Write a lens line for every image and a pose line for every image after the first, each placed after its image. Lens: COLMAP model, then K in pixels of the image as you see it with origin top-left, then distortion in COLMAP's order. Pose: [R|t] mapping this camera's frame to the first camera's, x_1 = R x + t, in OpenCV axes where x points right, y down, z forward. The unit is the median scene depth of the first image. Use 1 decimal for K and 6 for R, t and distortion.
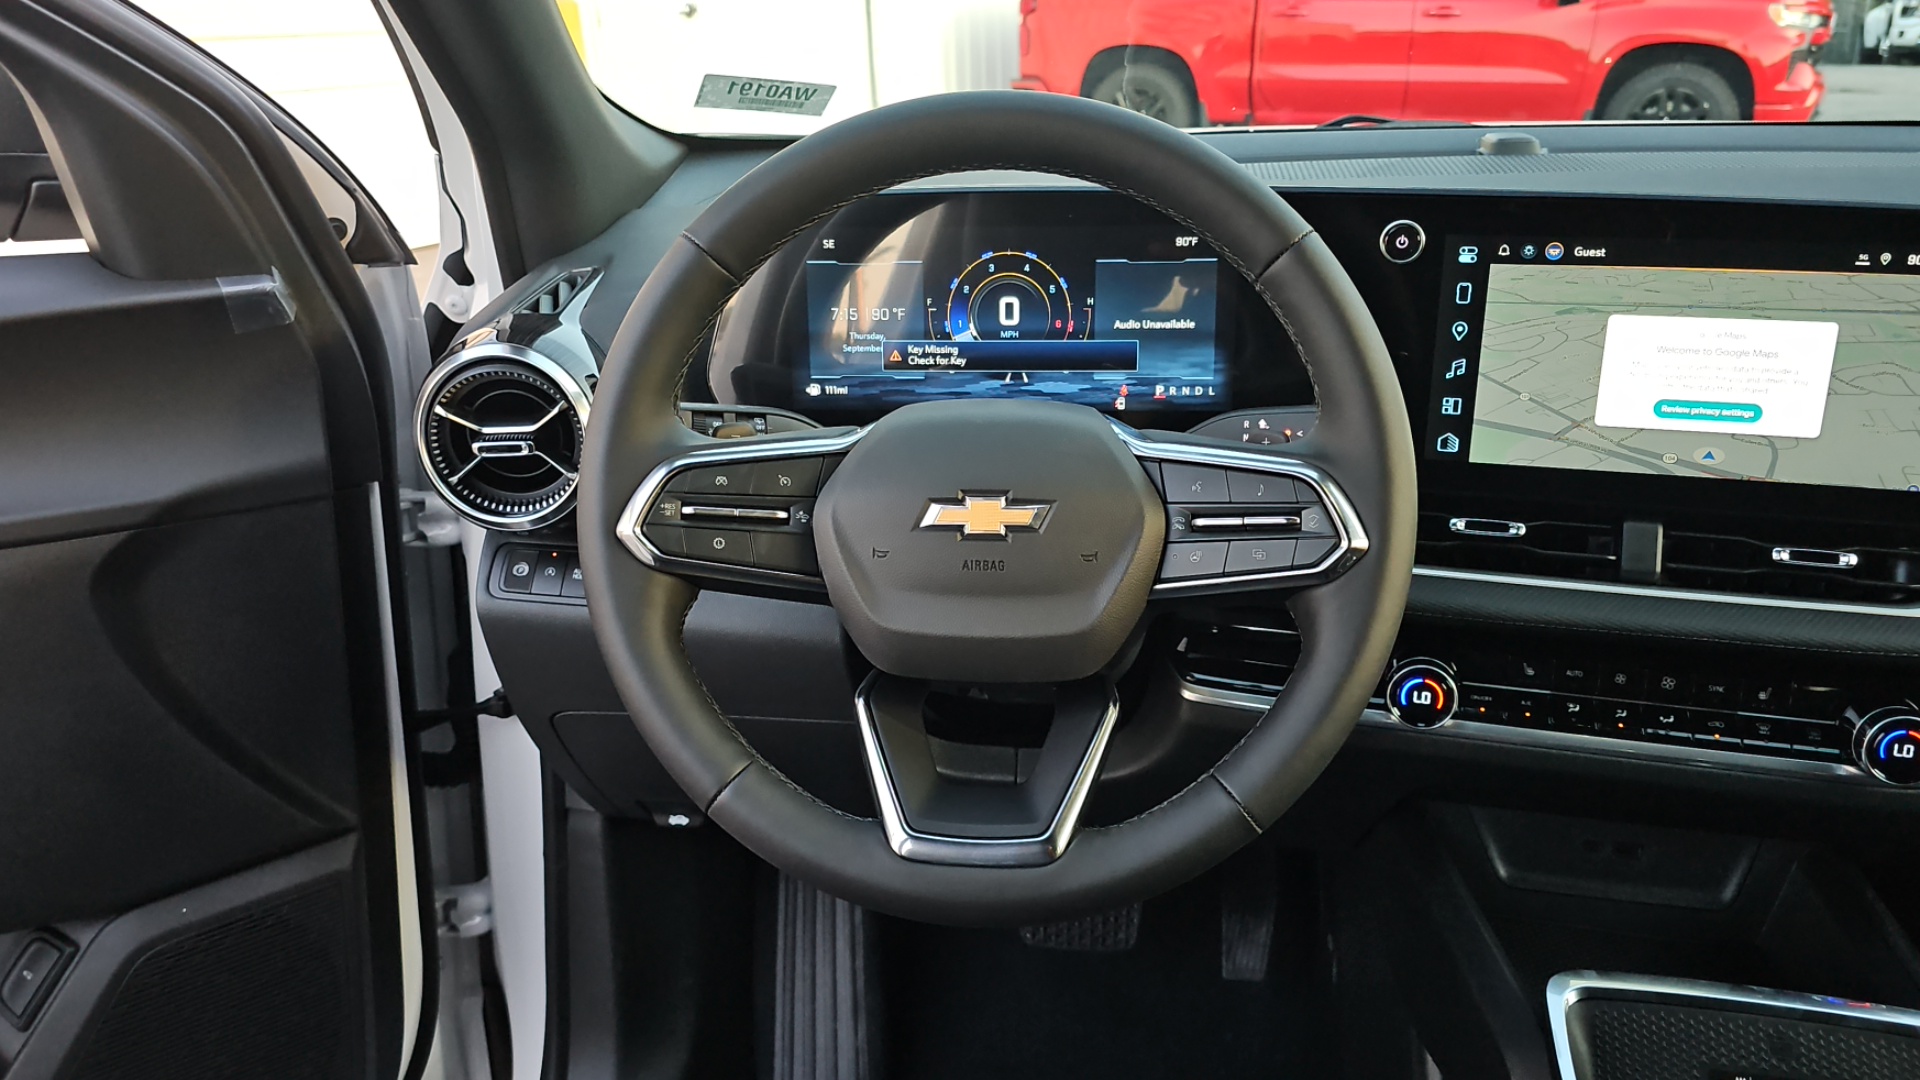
lens RADIAL K [[1384.9, 0, 972.1], [0, 1384.9, 548.5], [0, 0, 1]] dist [0.114676, -0.165719]
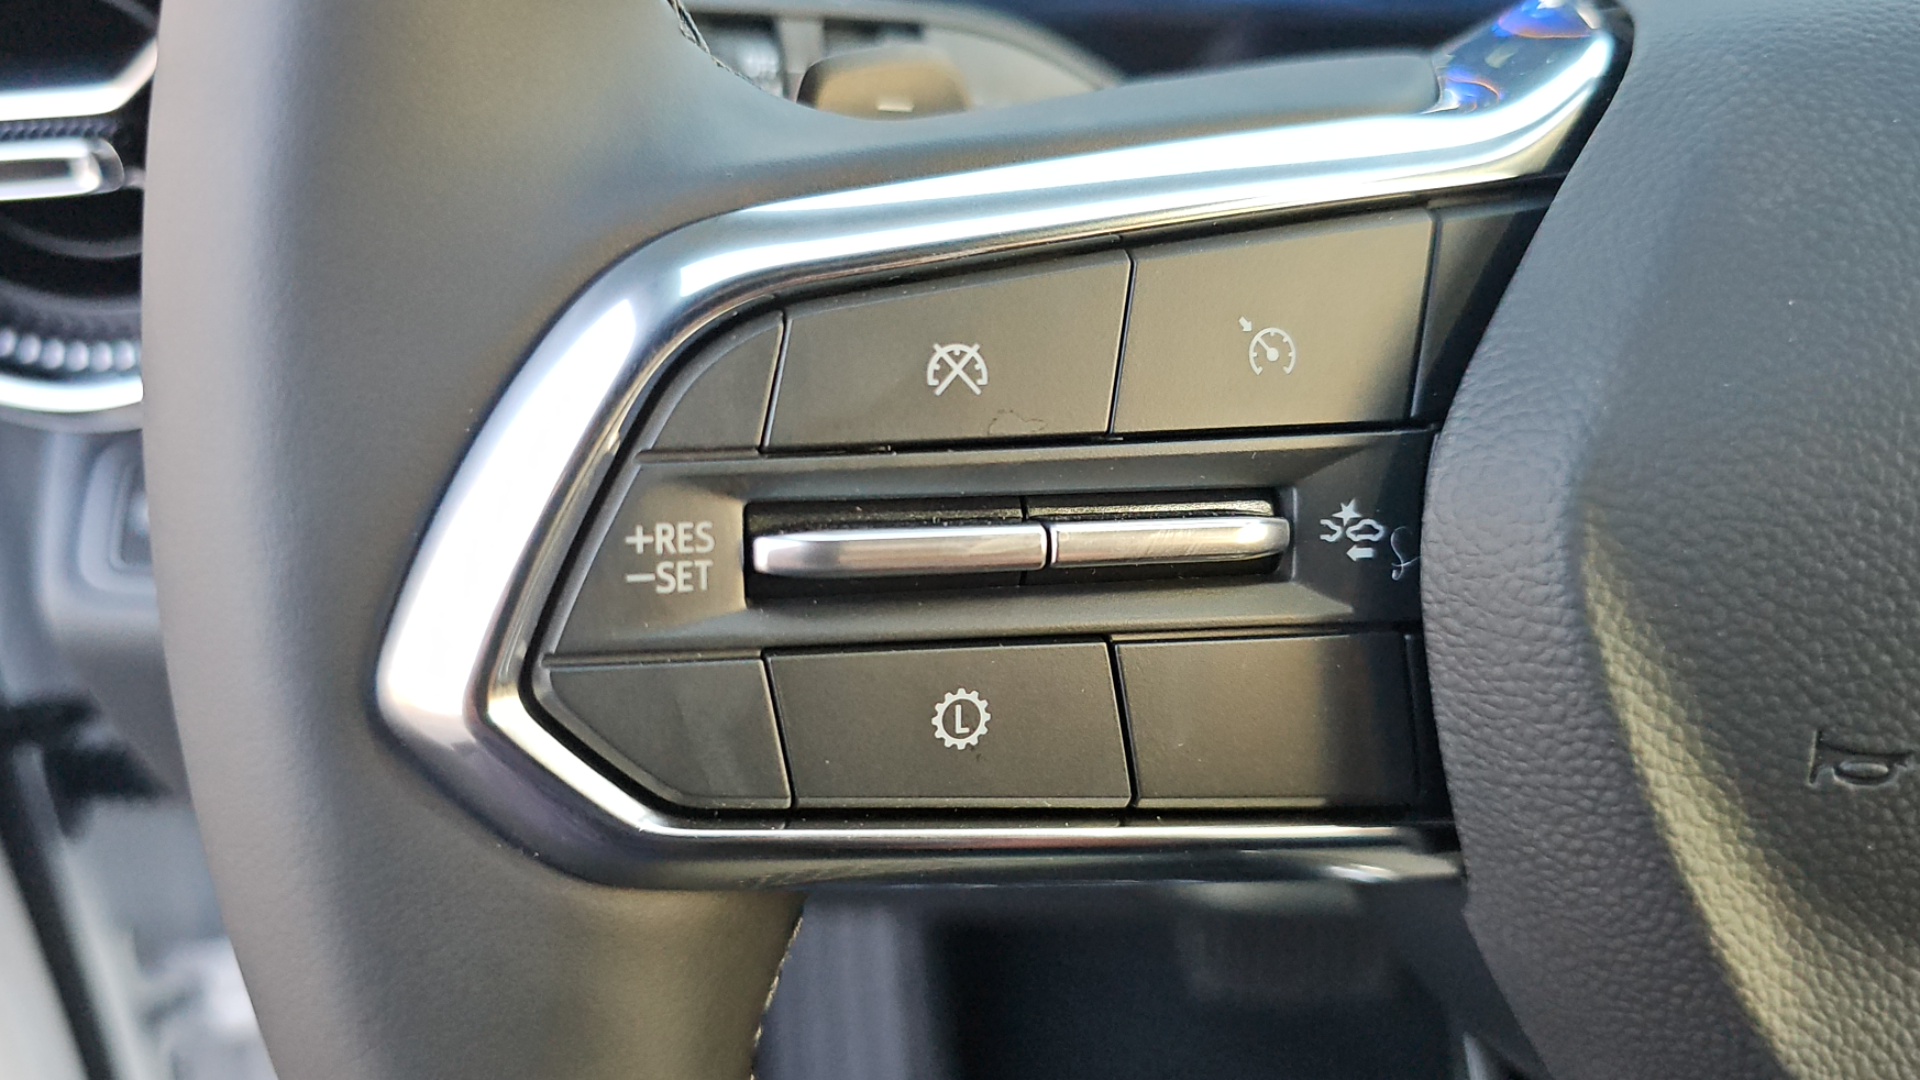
lens RADIAL K [[1413.1, 0, 960.0], [0, 1413.1, 540.0], [0, 0, 1]] dist [0.061034, -0.075558]
pose [[0.995282, -0.038820, 0.088919, -0.158242], [0.020107, 0.979098, 0.202392, -0.051094], [-0.094917, -0.199649, 0.975259, 0.660273]]
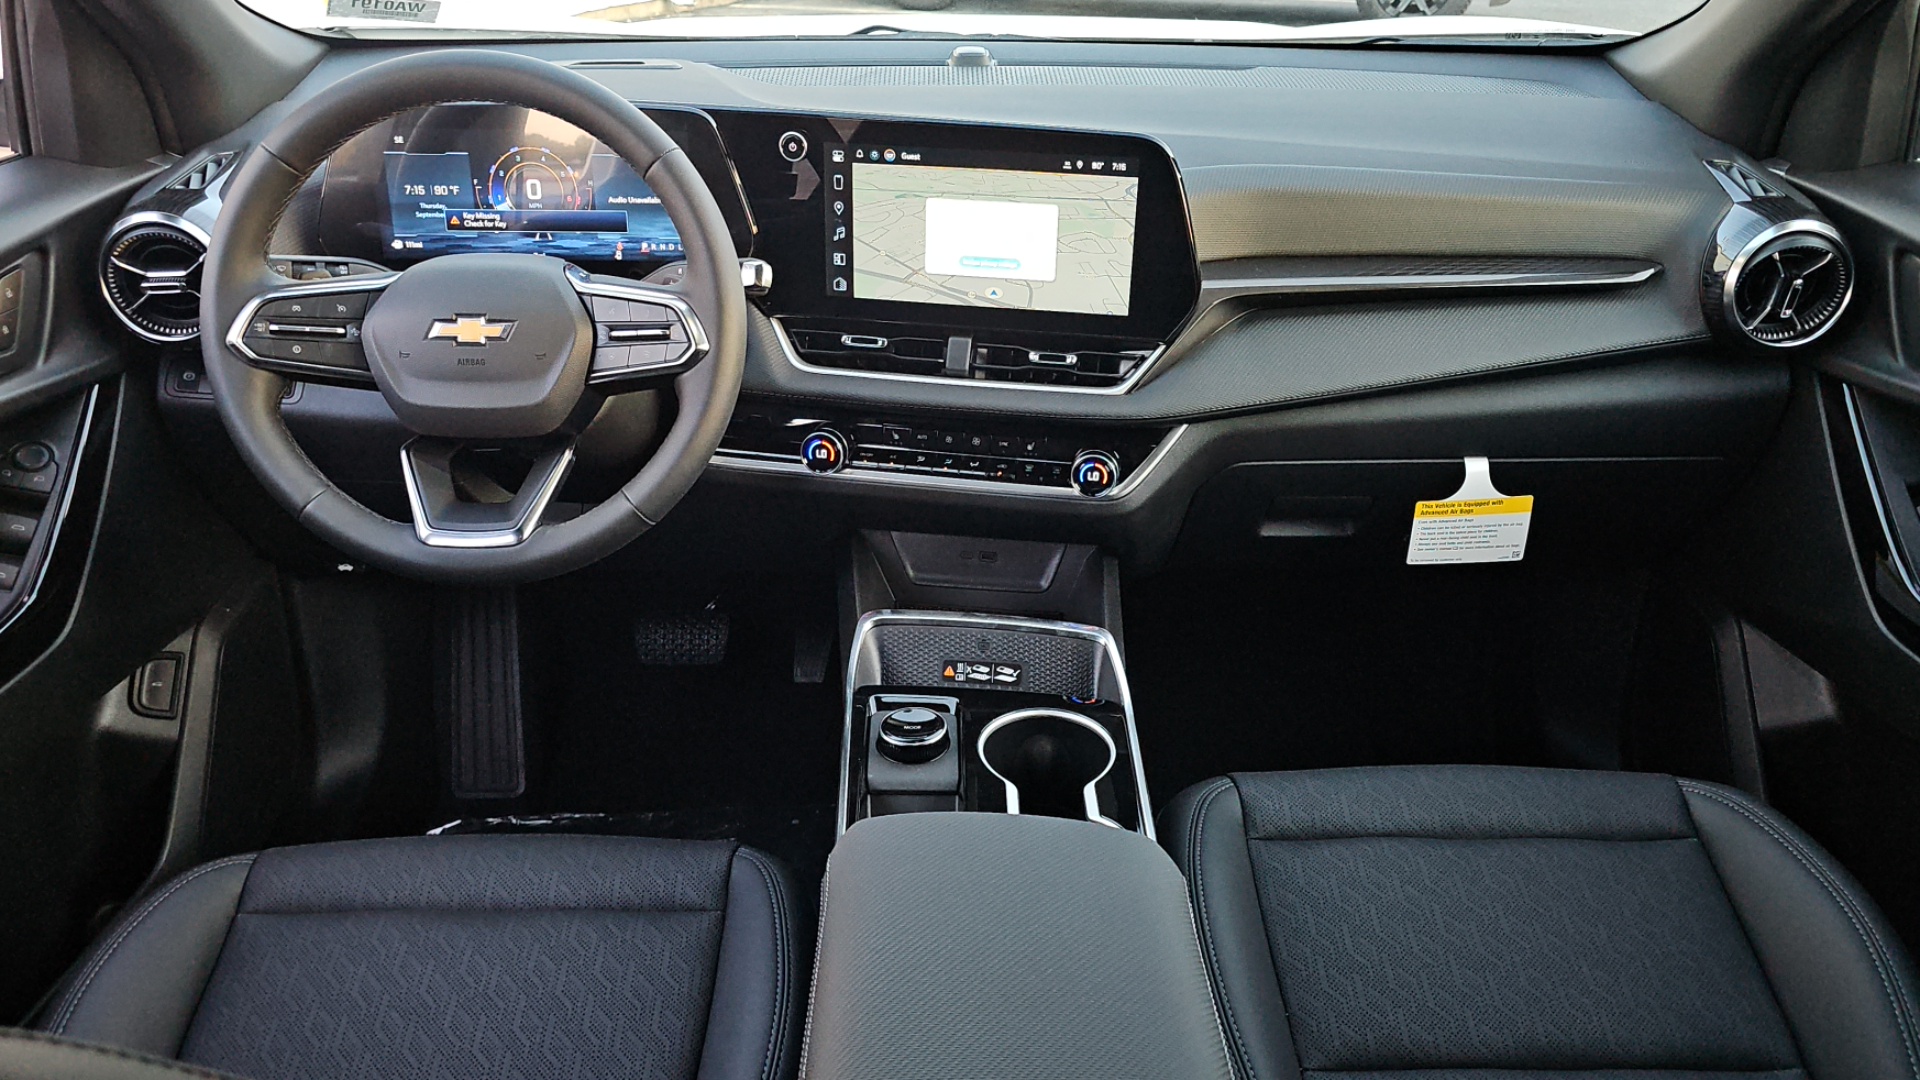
lens RADIAL K [[1413.1, 0, 960.0], [0, 1413.1, 540.0], [0, 0, 1]] dist [0.061034, -0.075558]
pose [[0.993930, -0.022687, 0.107647, 0.298335], [0.011453, 0.994527, 0.103852, 0.040598], [-0.109414, -0.101989, 0.988750, -0.531716]]
